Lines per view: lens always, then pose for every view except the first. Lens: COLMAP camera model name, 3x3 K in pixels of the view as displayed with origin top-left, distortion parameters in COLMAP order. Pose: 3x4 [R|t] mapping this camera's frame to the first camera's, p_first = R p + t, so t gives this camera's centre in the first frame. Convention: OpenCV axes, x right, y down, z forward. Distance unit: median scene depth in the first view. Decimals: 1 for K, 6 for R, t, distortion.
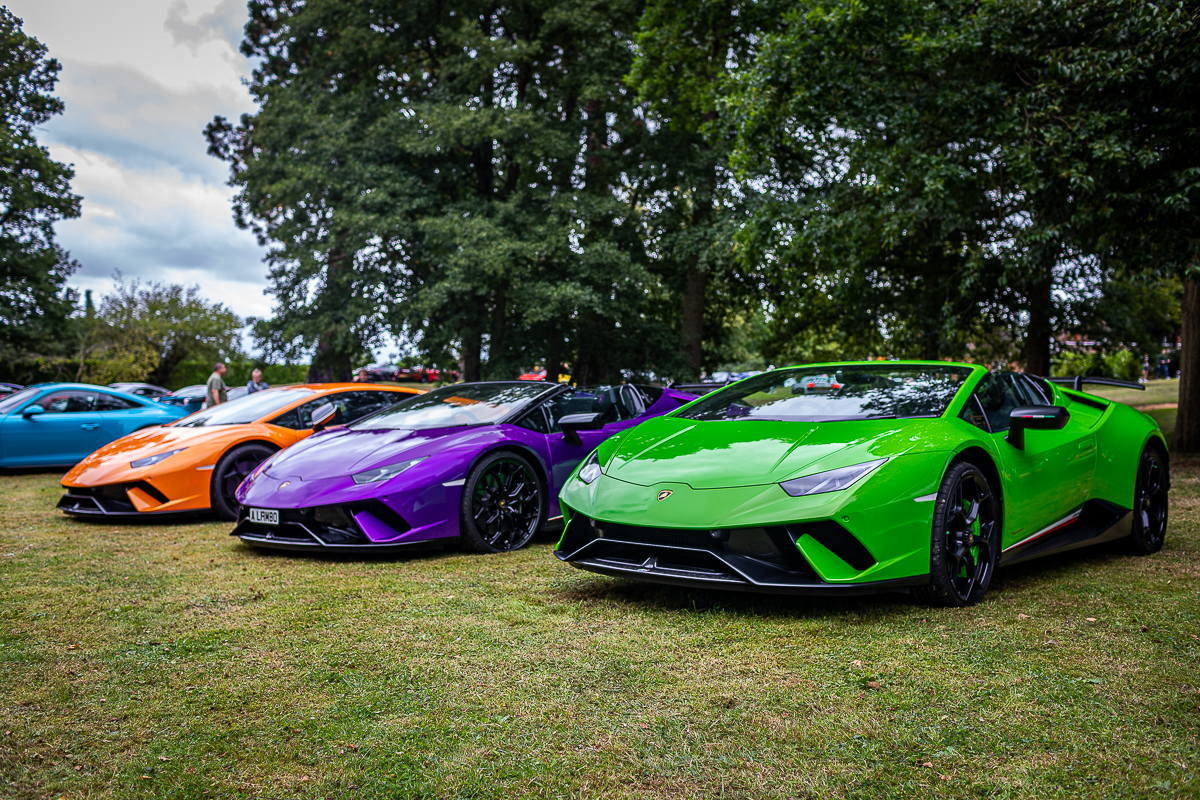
lens RADIAL K [[1128.6, 0, 600.0], [0, 1128.6, 400.0], [0, 0, 1]] dist [-0.000665, -0.002084]
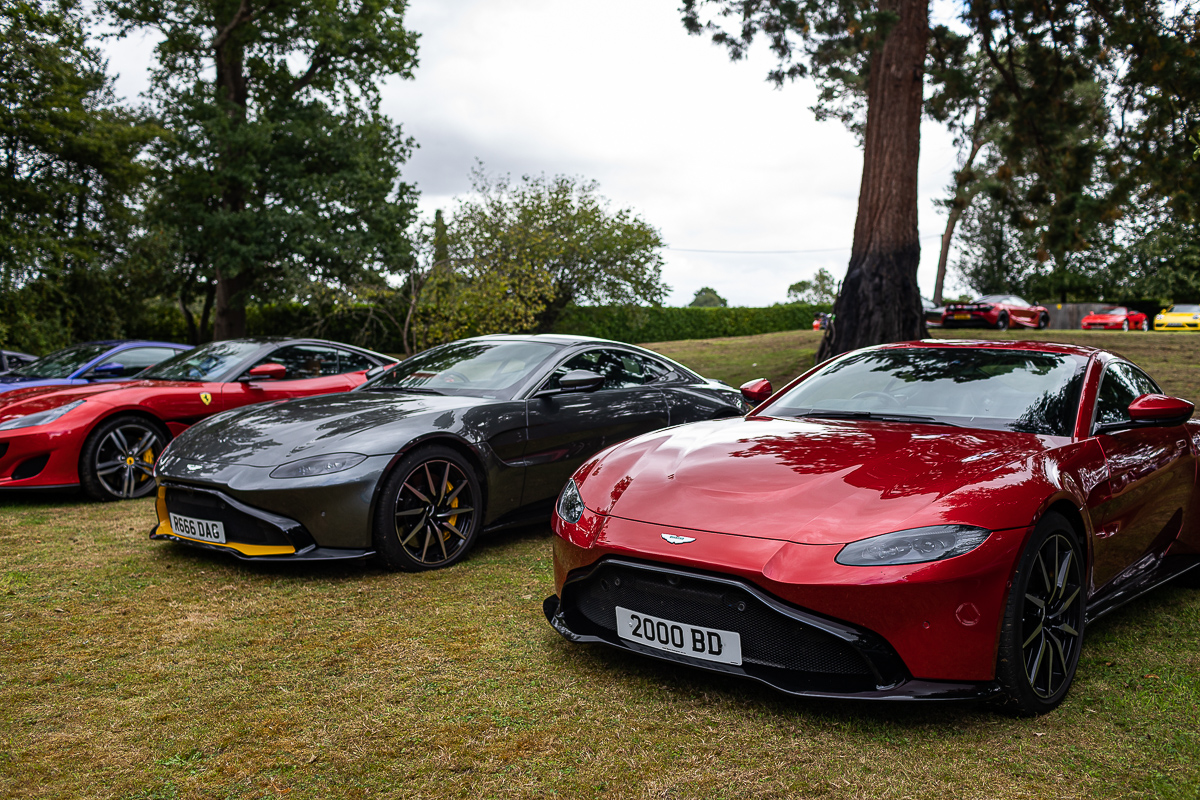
lens RADIAL K [[1128.6, 0, 600.0], [0, 1128.6, 400.0], [0, 0, 1]] dist [-0.000665, -0.002084]
pose [[0.953027, 0.004079, -0.302858, -0.179608], [0.010548, 0.998856, 0.046645, -0.009036], [0.302702, -0.047649, 0.951894, 0.436936]]
